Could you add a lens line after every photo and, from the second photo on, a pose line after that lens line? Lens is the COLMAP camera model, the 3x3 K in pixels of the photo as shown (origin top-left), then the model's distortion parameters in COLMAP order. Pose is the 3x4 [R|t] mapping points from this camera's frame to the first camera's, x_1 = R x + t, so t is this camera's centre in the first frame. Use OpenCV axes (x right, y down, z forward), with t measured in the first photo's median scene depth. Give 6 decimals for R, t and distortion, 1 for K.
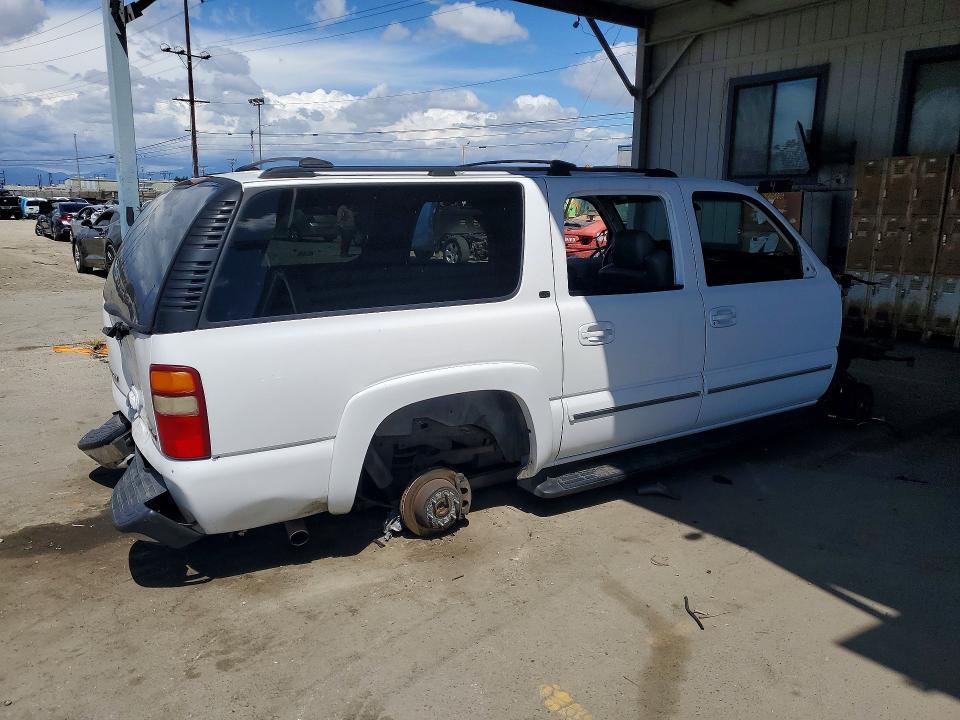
lens RADIAL K [[779.8, 0, 480.0], [0, 779.8, 360.0], [0, 0, 1]] dist [-0.010663, -0.004599]
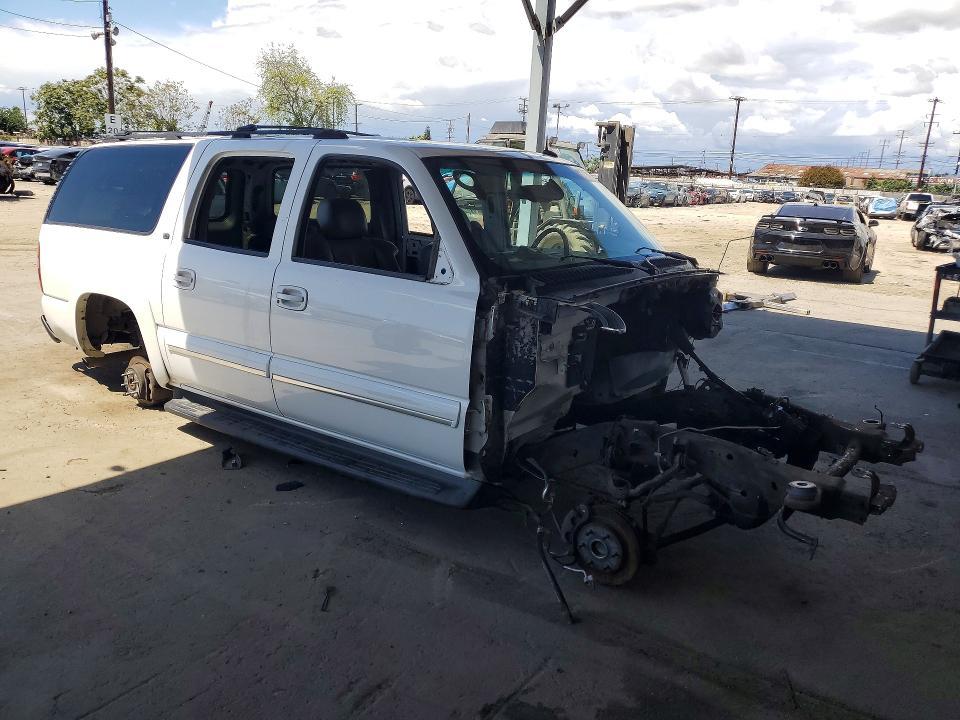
lens RADIAL K [[763.9, 0, 480.0], [0, 763.9, 360.0], [0, 0, 1]] dist [0.027508, -0.002564]
pose [[0.345482, 0.229324, -0.909974, 1.193112], [-0.238212, 0.959351, 0.151328, -0.169985], [0.907688, 0.164486, 0.386066, 0.882445]]
